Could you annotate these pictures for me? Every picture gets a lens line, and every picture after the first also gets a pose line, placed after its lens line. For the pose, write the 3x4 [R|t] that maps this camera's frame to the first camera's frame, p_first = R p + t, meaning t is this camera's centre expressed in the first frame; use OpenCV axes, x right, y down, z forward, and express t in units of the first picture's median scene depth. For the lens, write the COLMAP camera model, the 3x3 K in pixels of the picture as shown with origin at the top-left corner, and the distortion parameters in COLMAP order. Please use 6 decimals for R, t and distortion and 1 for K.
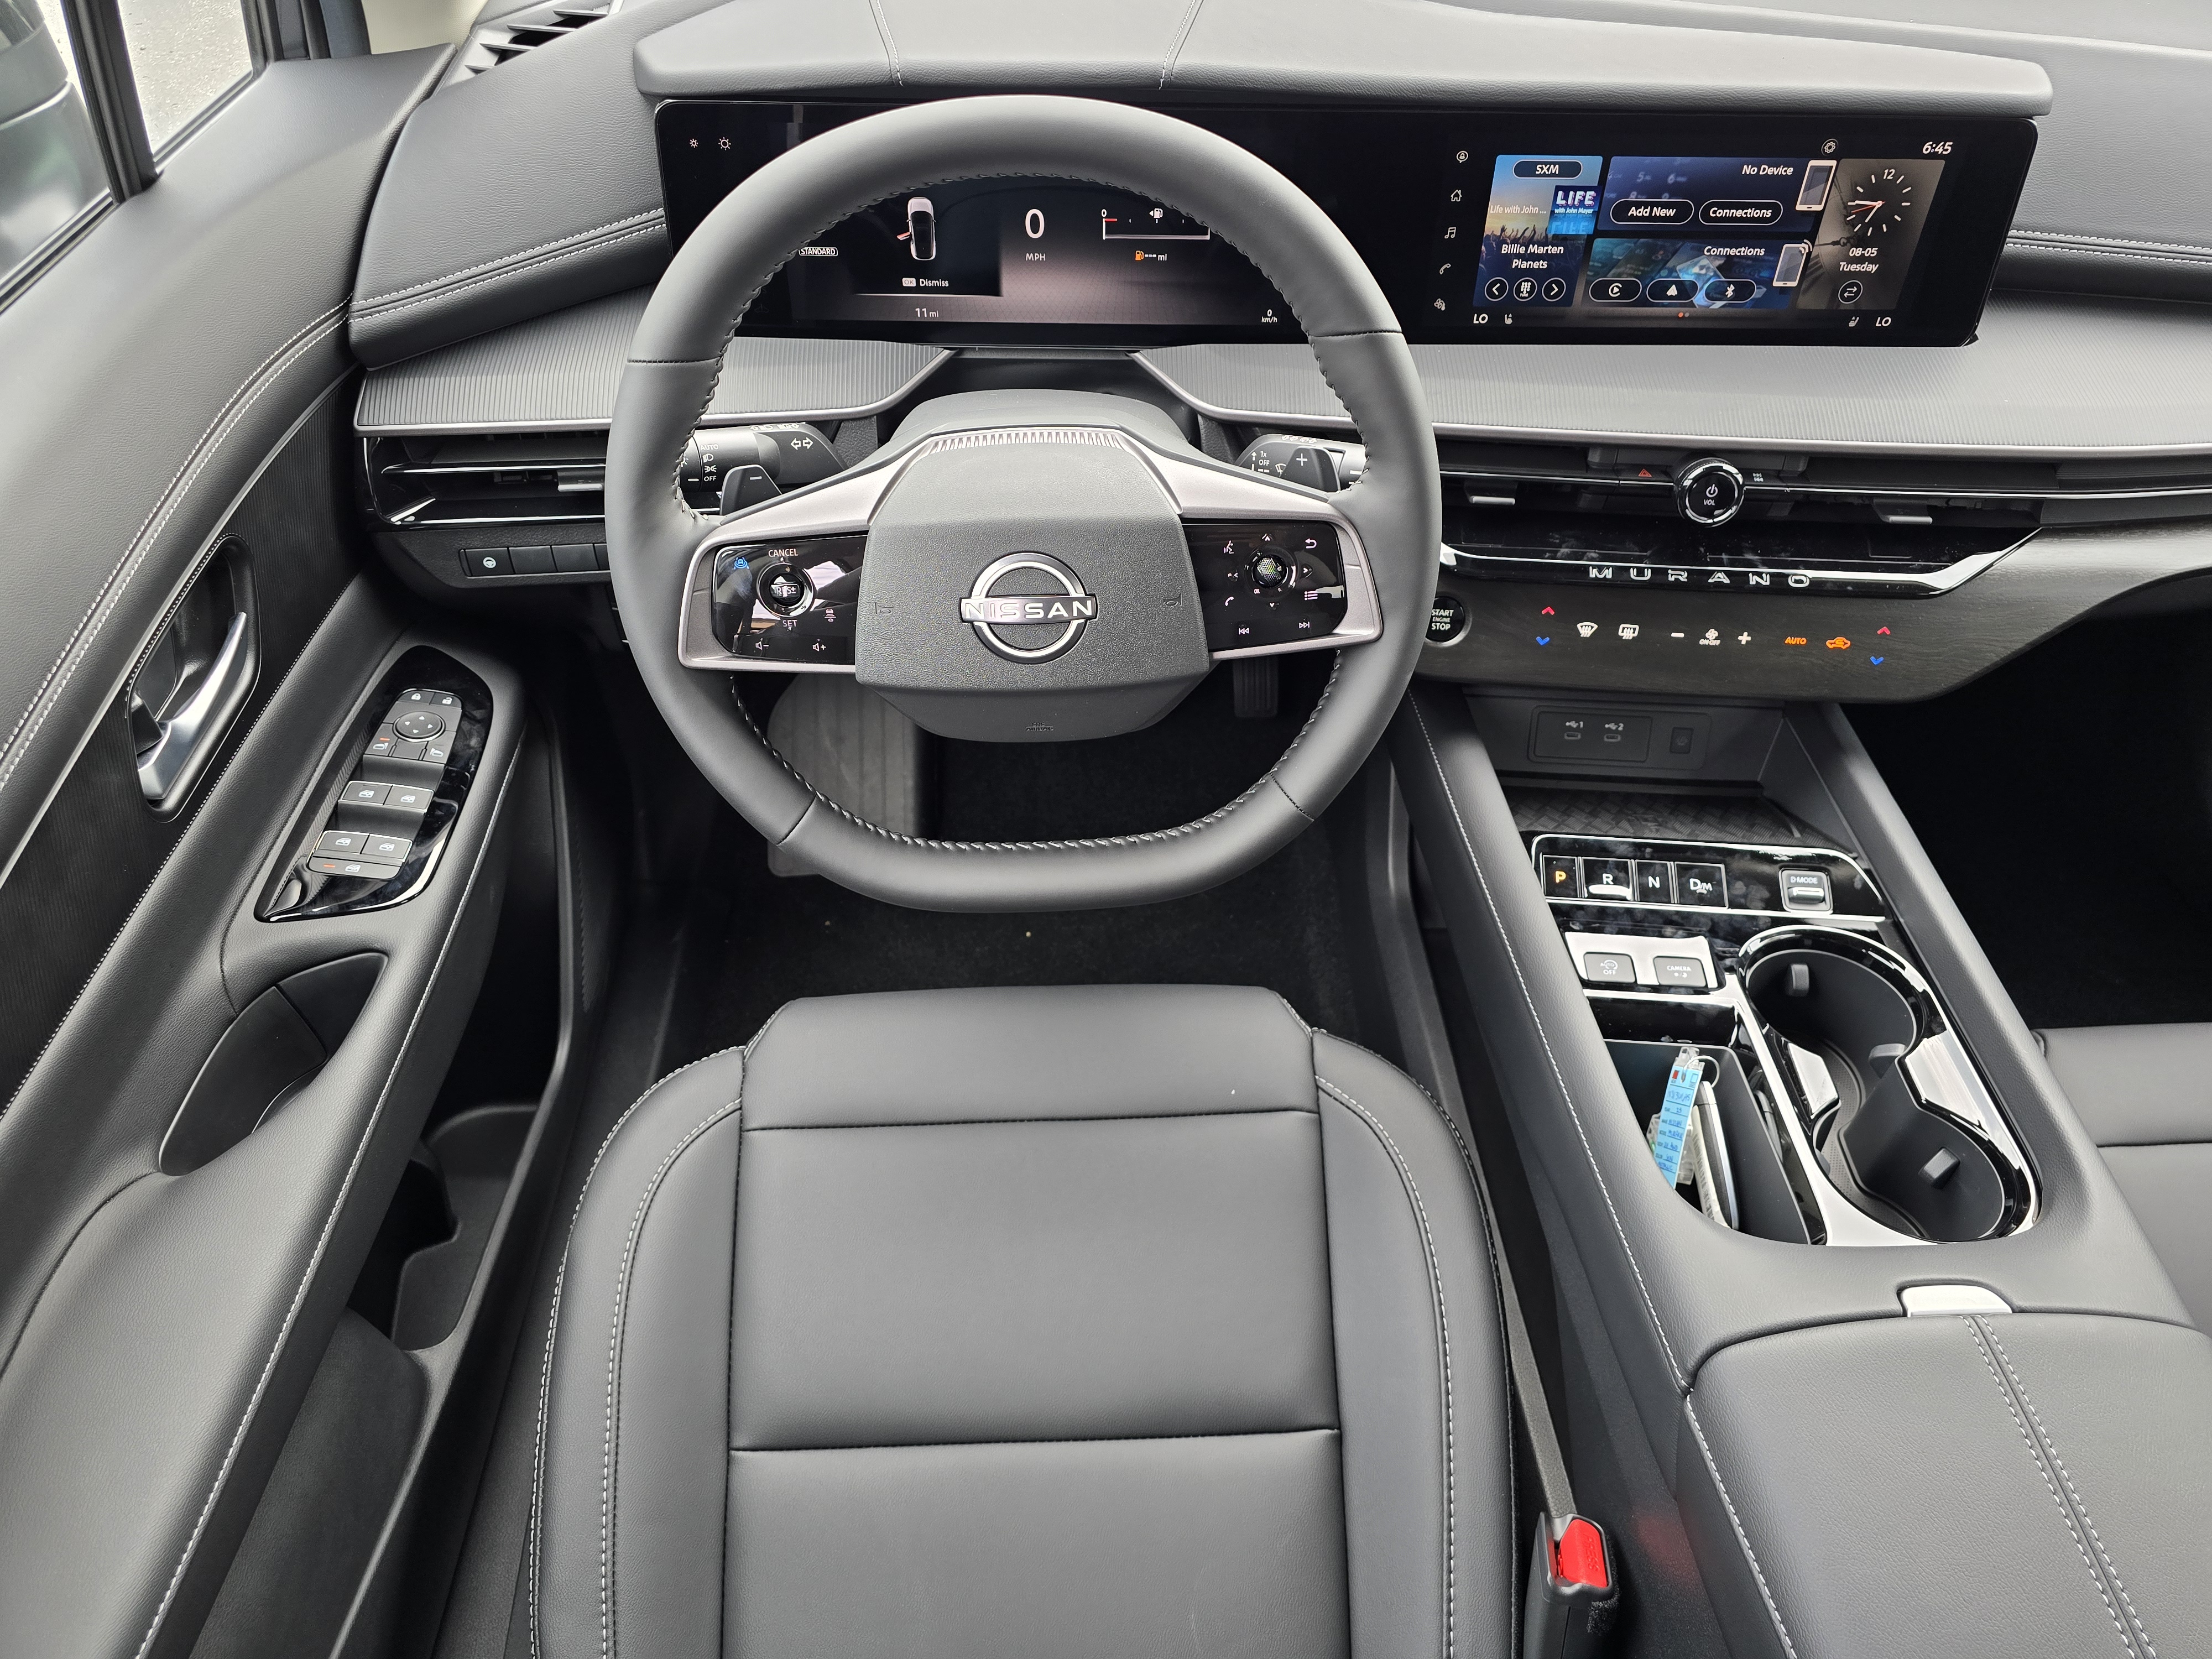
lens RADIAL K [[1478.2, 0, 1106.0], [0, 1478.2, 829.5], [0, 0, 1]] dist [0.028421, -0.031958]
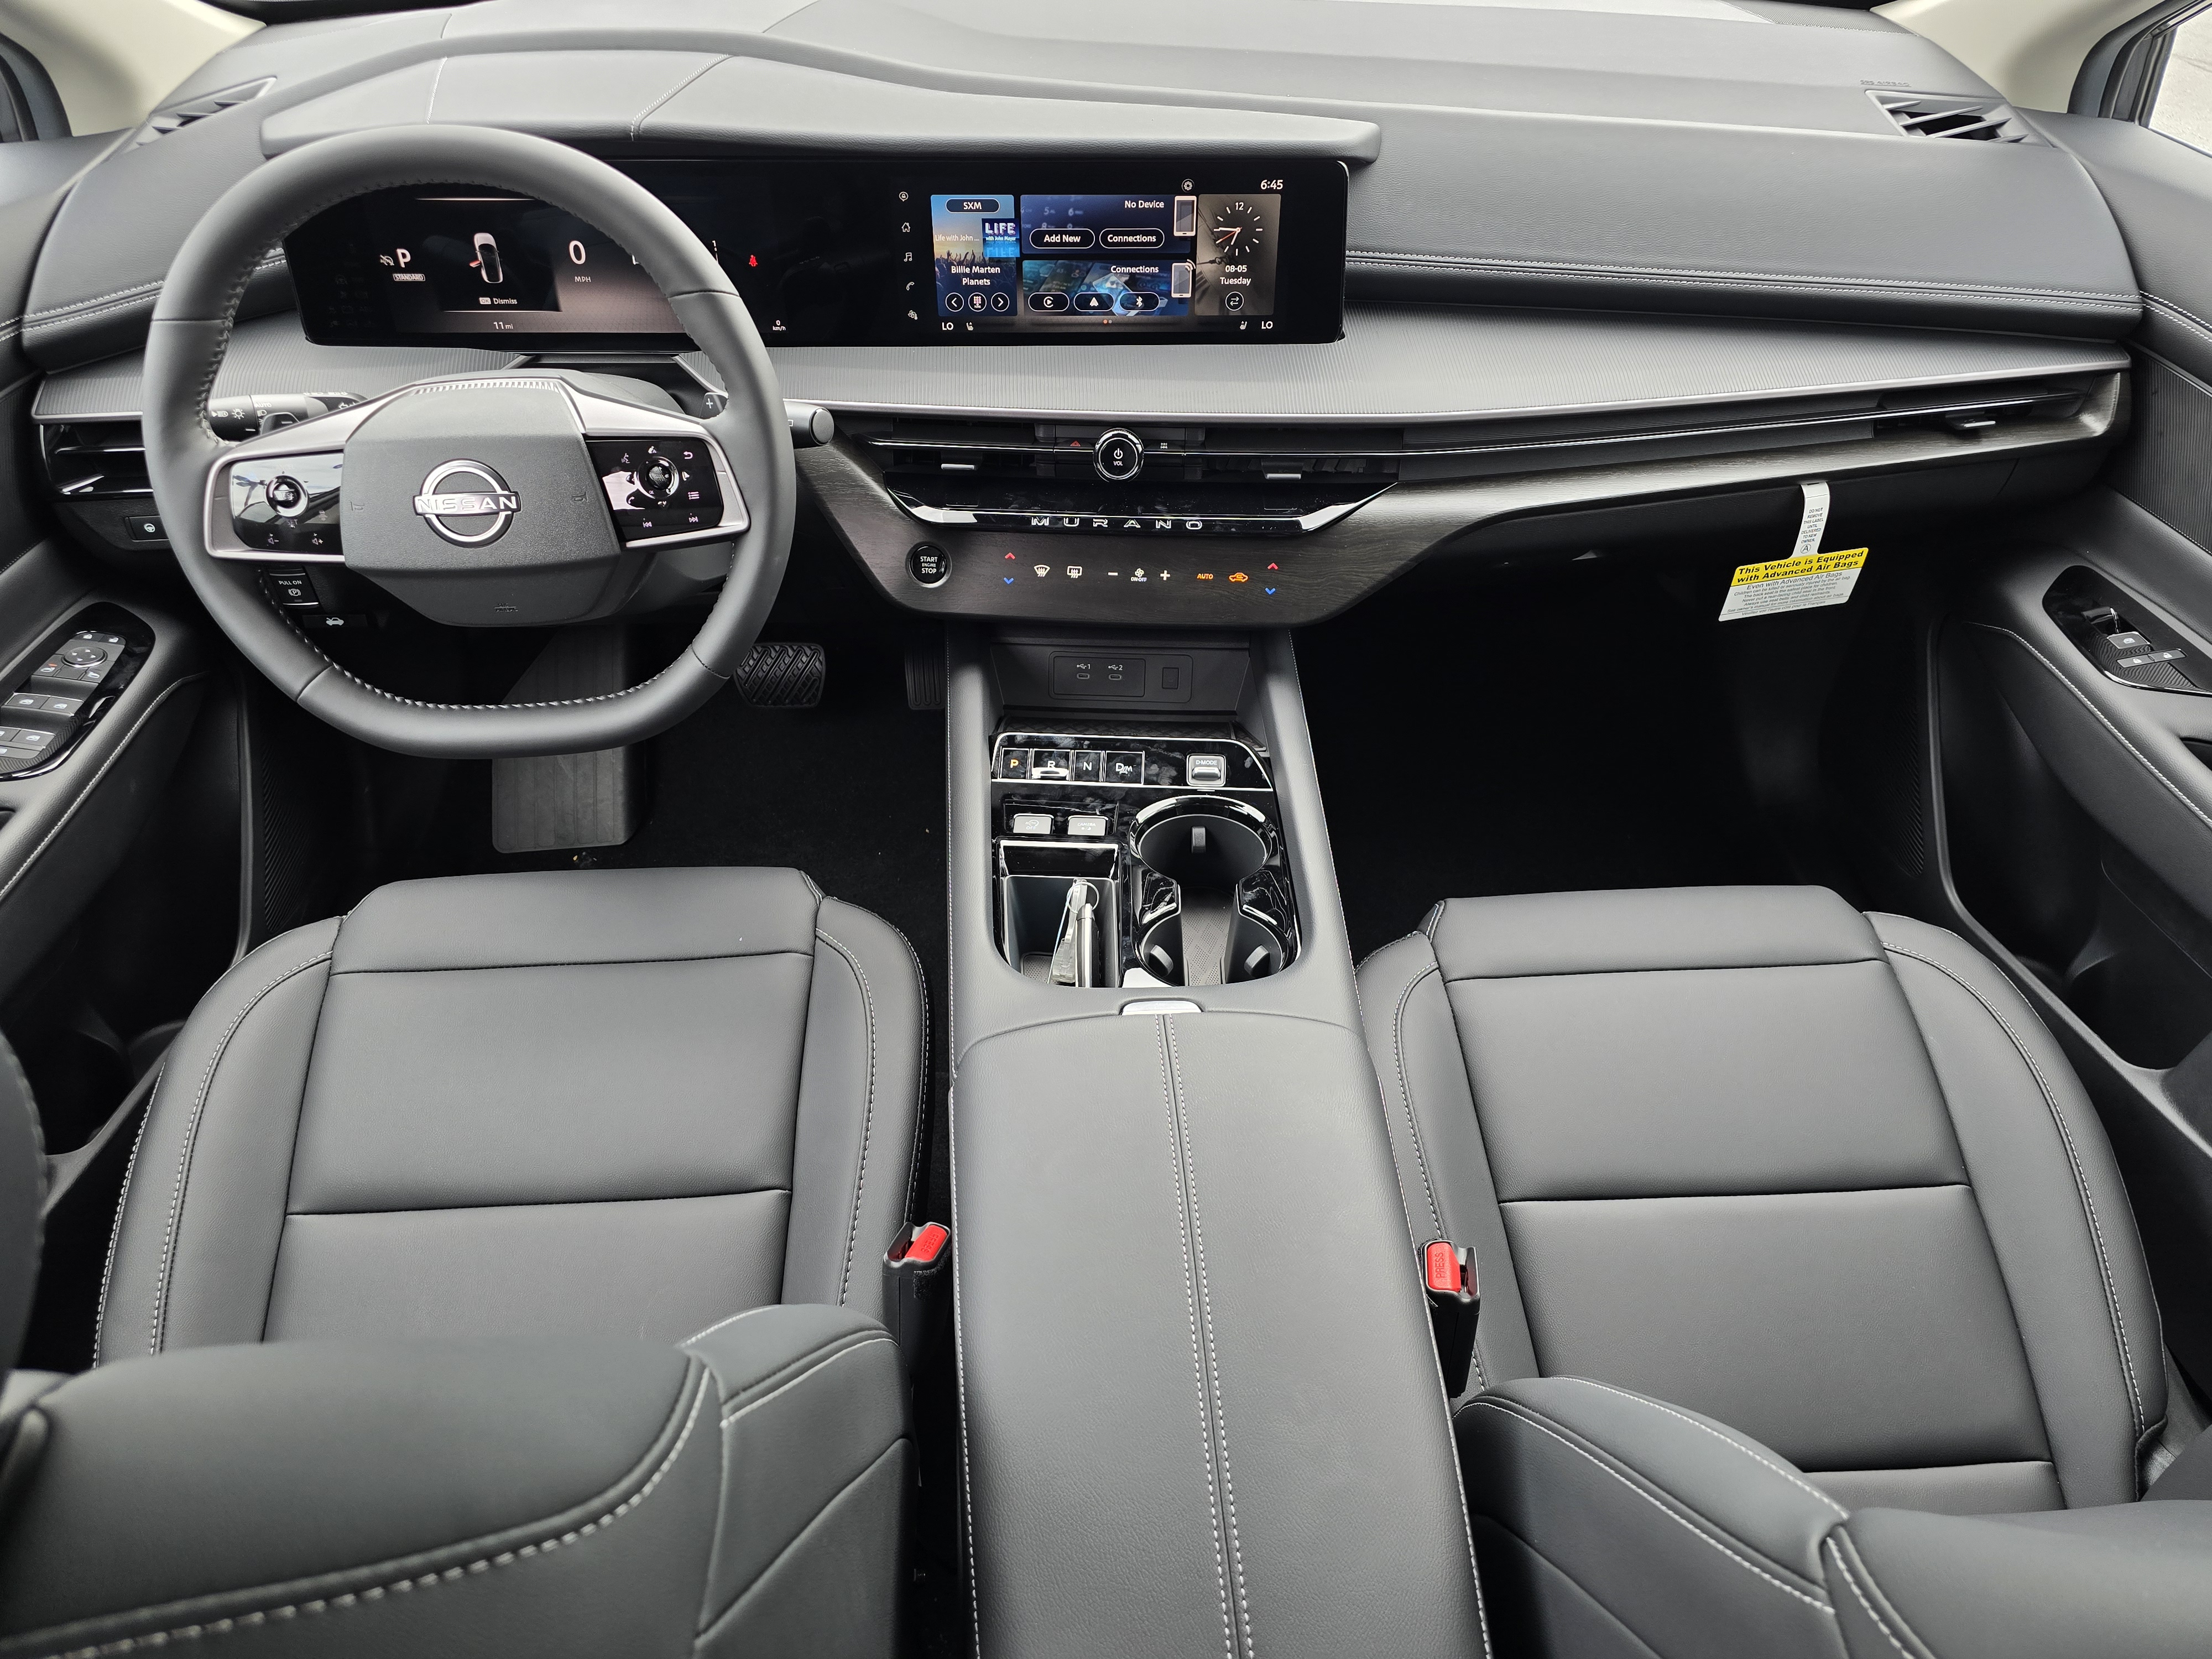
lens RADIAL K [[1464.5, 0, 1075.2], [0, 1464.5, 840.7], [0, 0, 1]] dist [0.049764, -0.057924]
pose [[0.999853, -0.016464, 0.004728, 0.359497], [0.016786, 0.996738, -0.078935, 0.197830], [-0.003413, 0.079003, 0.996869, -0.219254]]
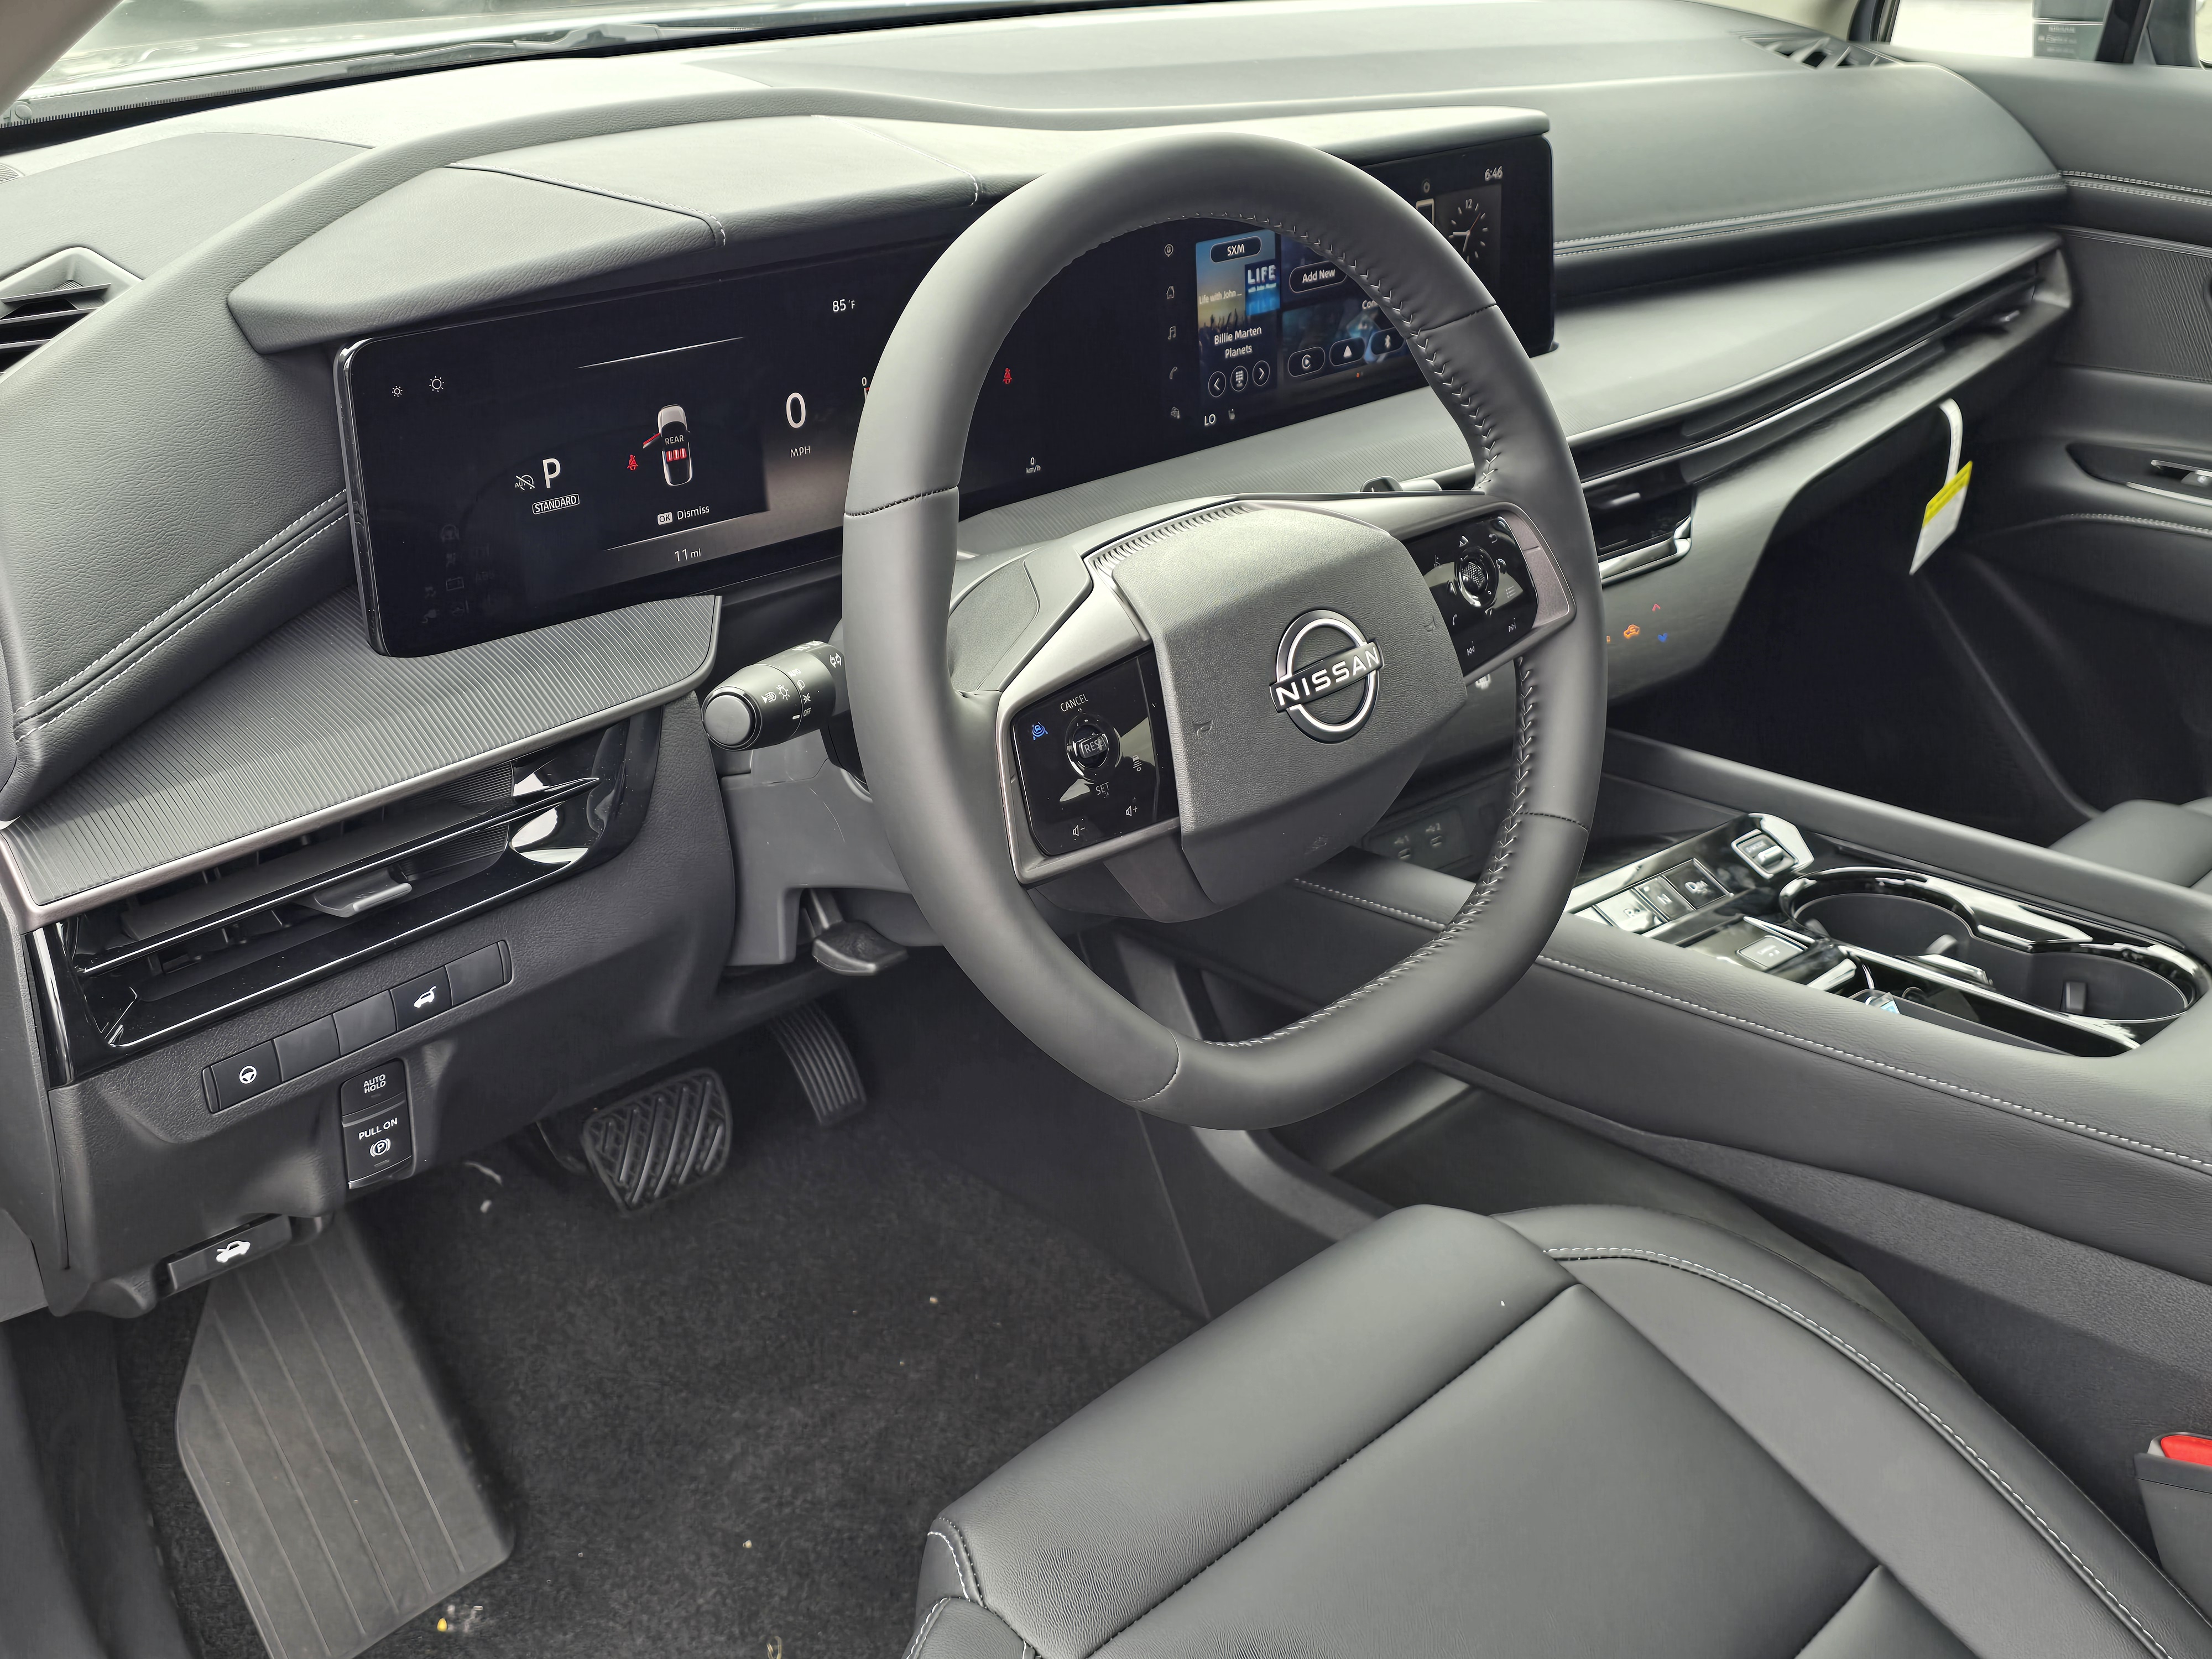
lens RADIAL K [[2273.9, 0, 1106.0], [0, 2273.9, 829.5], [0, 0, 1]] dist [0.158169, -0.491899]
pose [[0.730035, -0.303174, 0.612482, -0.730863], [0.483701, 0.862339, -0.149686, 0.043899], [-0.482786, 0.405534, 0.776183, 0.068318]]
